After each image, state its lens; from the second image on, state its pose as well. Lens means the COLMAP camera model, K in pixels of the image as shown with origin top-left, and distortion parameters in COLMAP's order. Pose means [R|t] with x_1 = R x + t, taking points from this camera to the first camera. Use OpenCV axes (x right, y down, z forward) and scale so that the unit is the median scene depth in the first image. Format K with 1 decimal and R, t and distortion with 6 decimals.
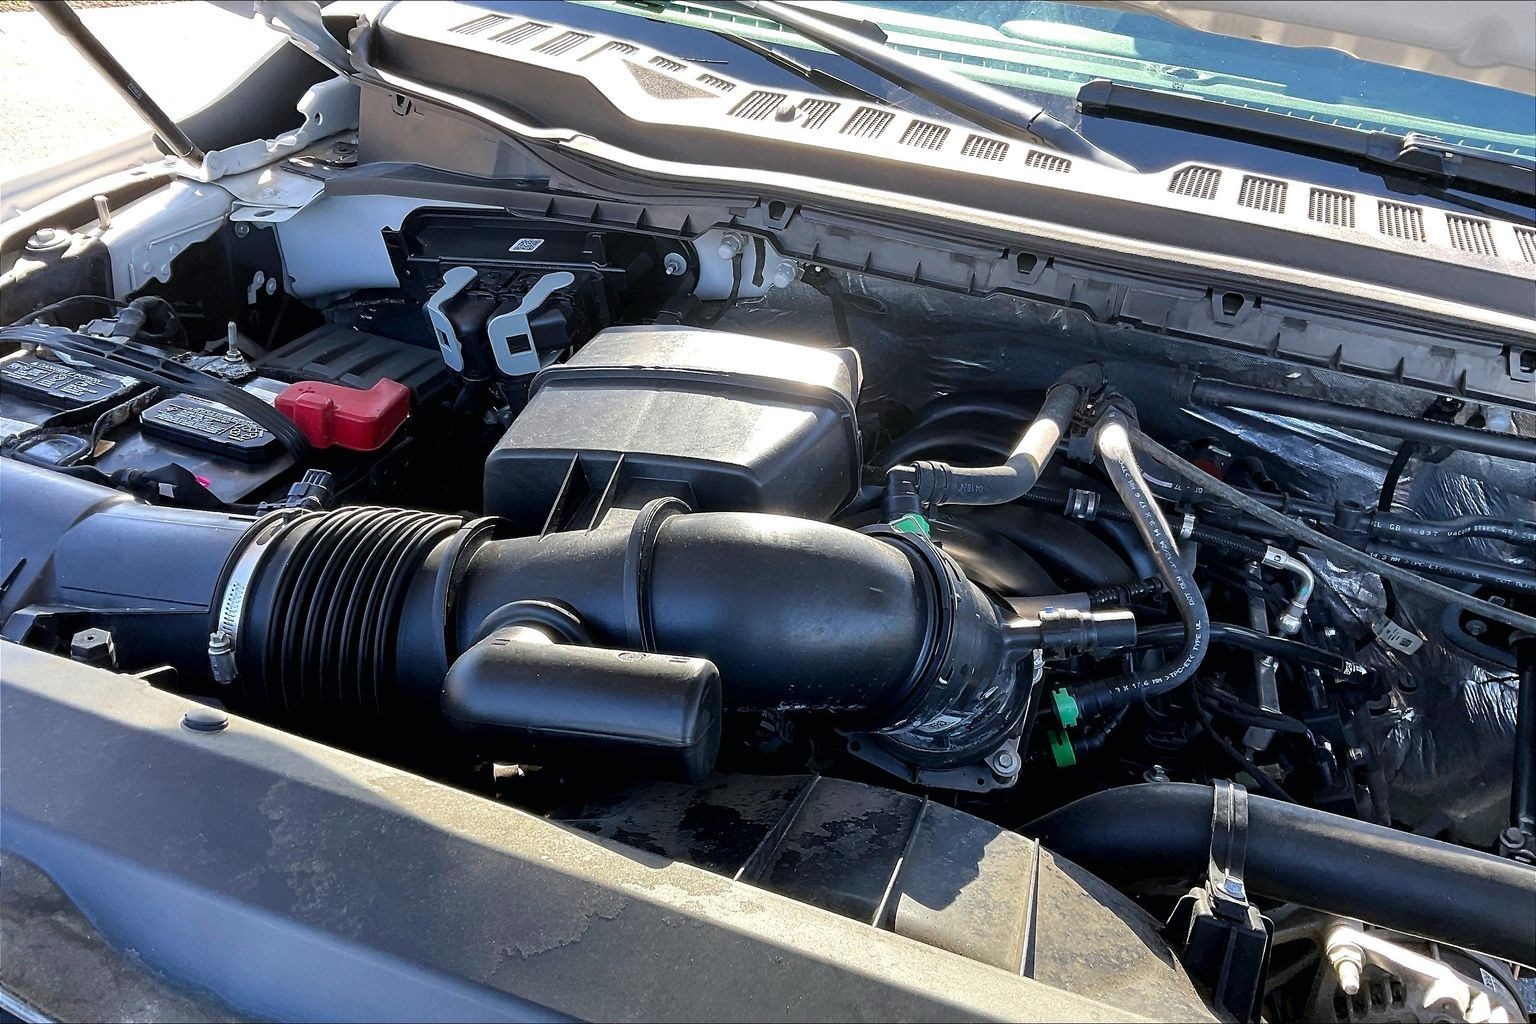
lens RADIAL K [[1332.3, 0, 768.0], [0, 1332.3, 512.0], [0, 0, 1]] dist [0.155909, -0.268724]
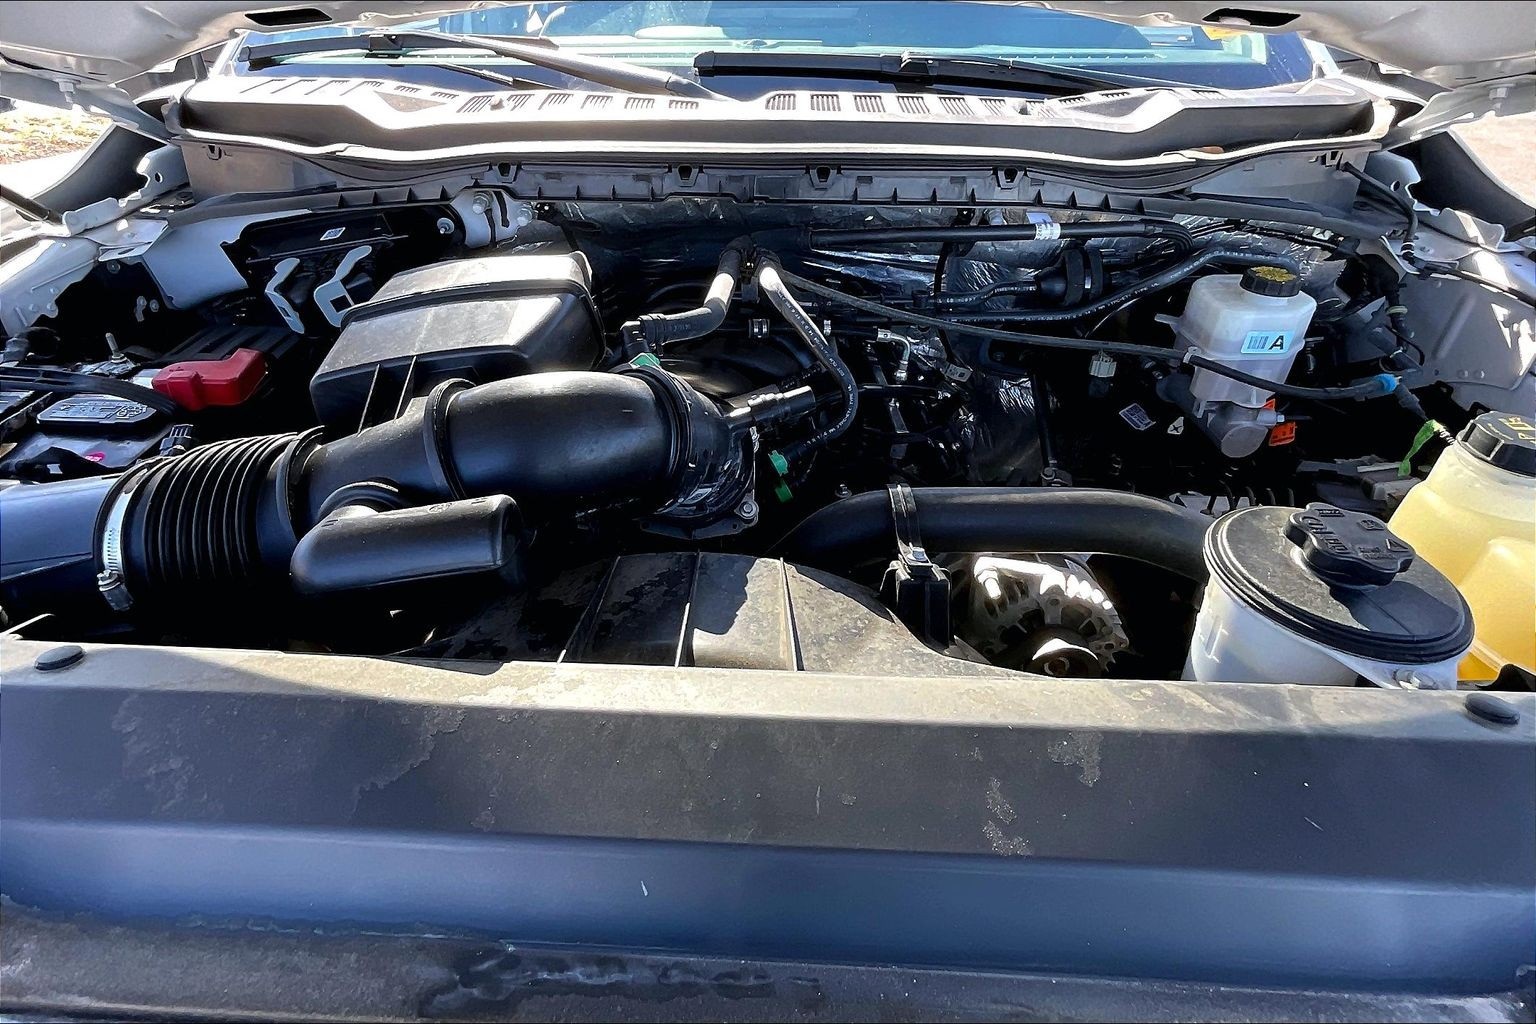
lens RADIAL K [[610.9, 0, 768.0], [0, 610.9, 512.0], [0, 0, 1]] dist [-0.040633, 0.000114]
pose [[0.946164, -0.256016, 0.198064, 0.061891], [0.214029, 0.953869, 0.210534, 0.051506], [-0.242827, -0.156808, 0.957312, 0.341776]]
